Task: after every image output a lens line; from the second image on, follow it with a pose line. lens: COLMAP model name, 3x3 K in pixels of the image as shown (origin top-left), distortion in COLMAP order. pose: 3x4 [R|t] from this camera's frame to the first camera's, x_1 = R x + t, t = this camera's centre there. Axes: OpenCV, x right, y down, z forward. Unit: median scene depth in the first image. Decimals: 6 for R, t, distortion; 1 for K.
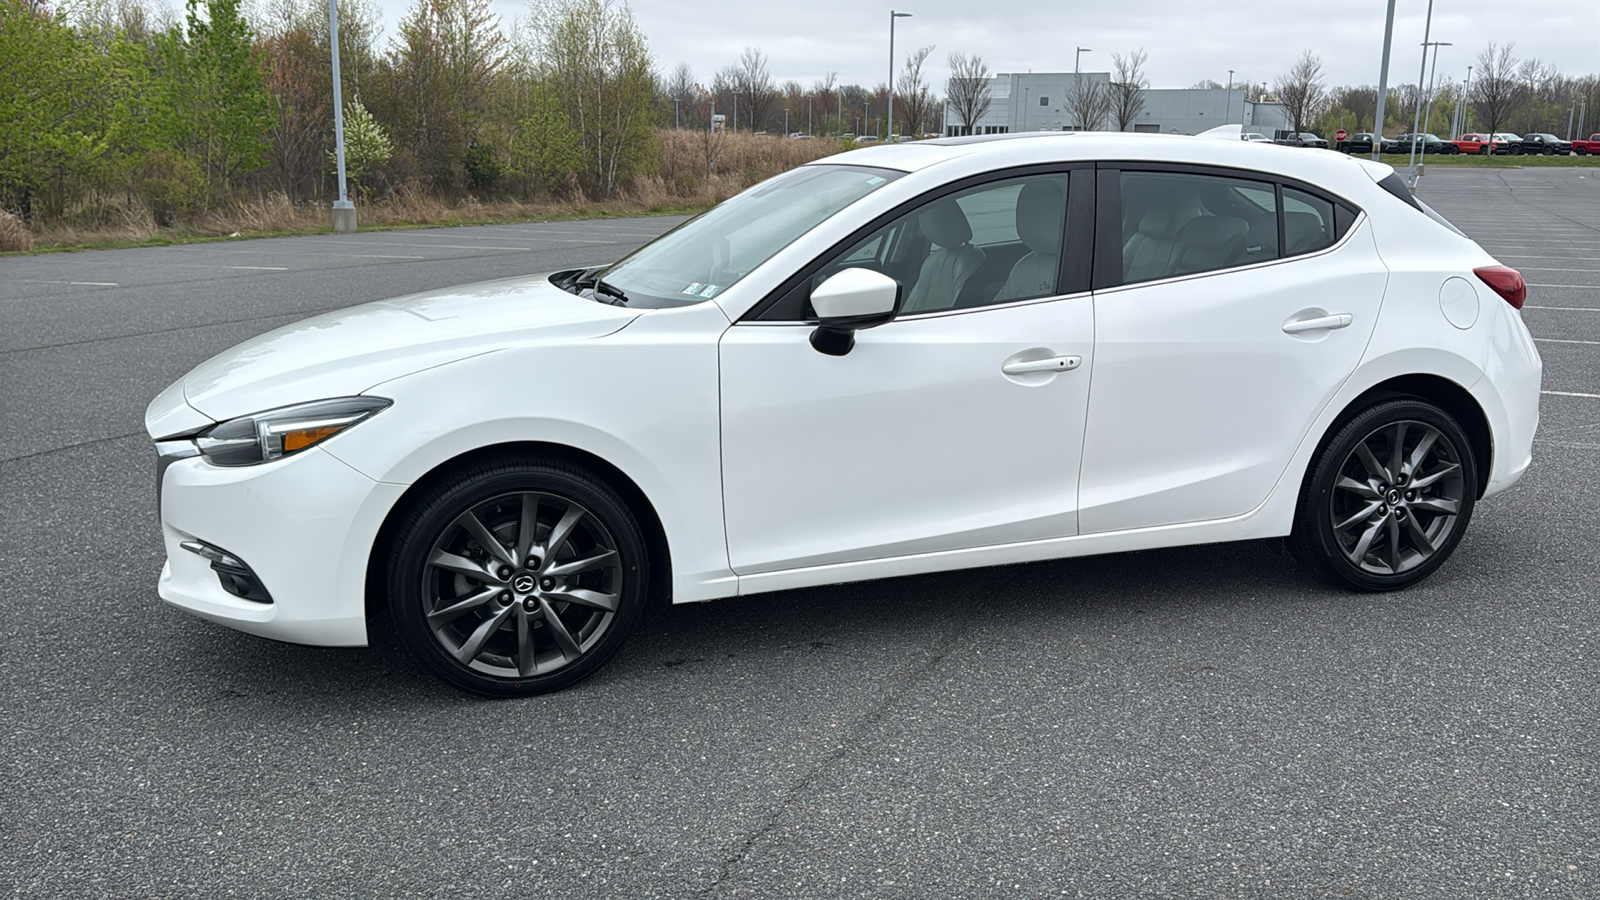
lens RADIAL K [[1366.7, 0, 822.2], [0, 1366.7, 467.0], [0, 0, 1]] dist [0.095005, -0.117317]
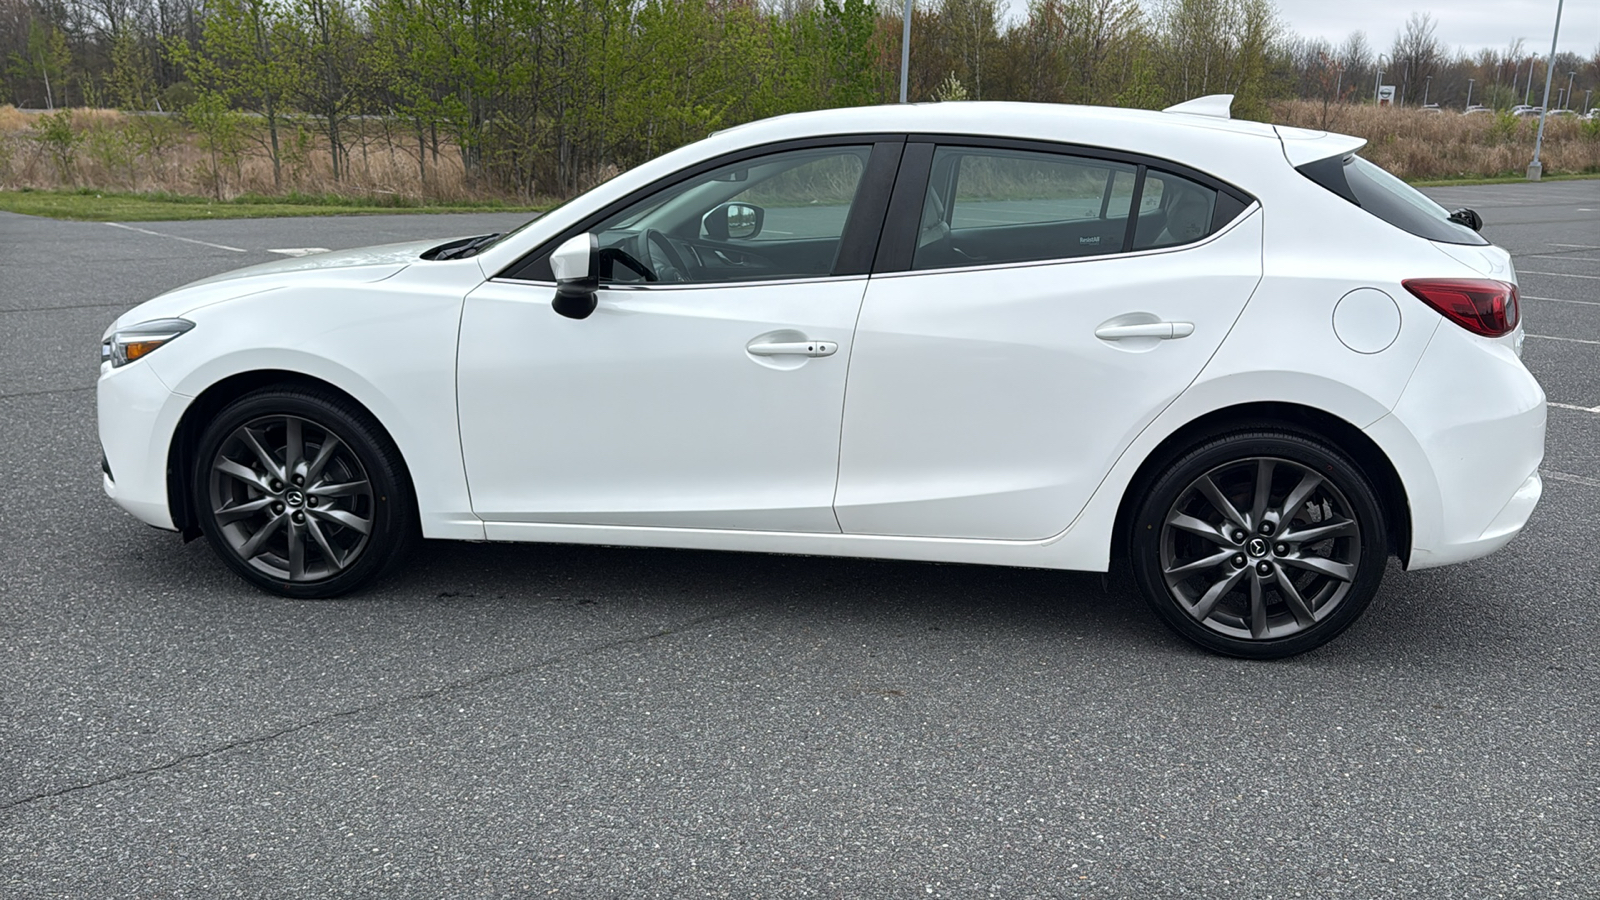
lens RADIAL K [[1366.7, 0, 813.1], [0, 1366.7, 483.1], [0, 0, 1]] dist [0.095005, -0.117317]
pose [[0.892422, 0.128767, -0.432438, 0.573667], [-0.116646, 0.991673, 0.054569, -0.033775], [0.435864, 0.001744, 0.900011, 0.148807]]
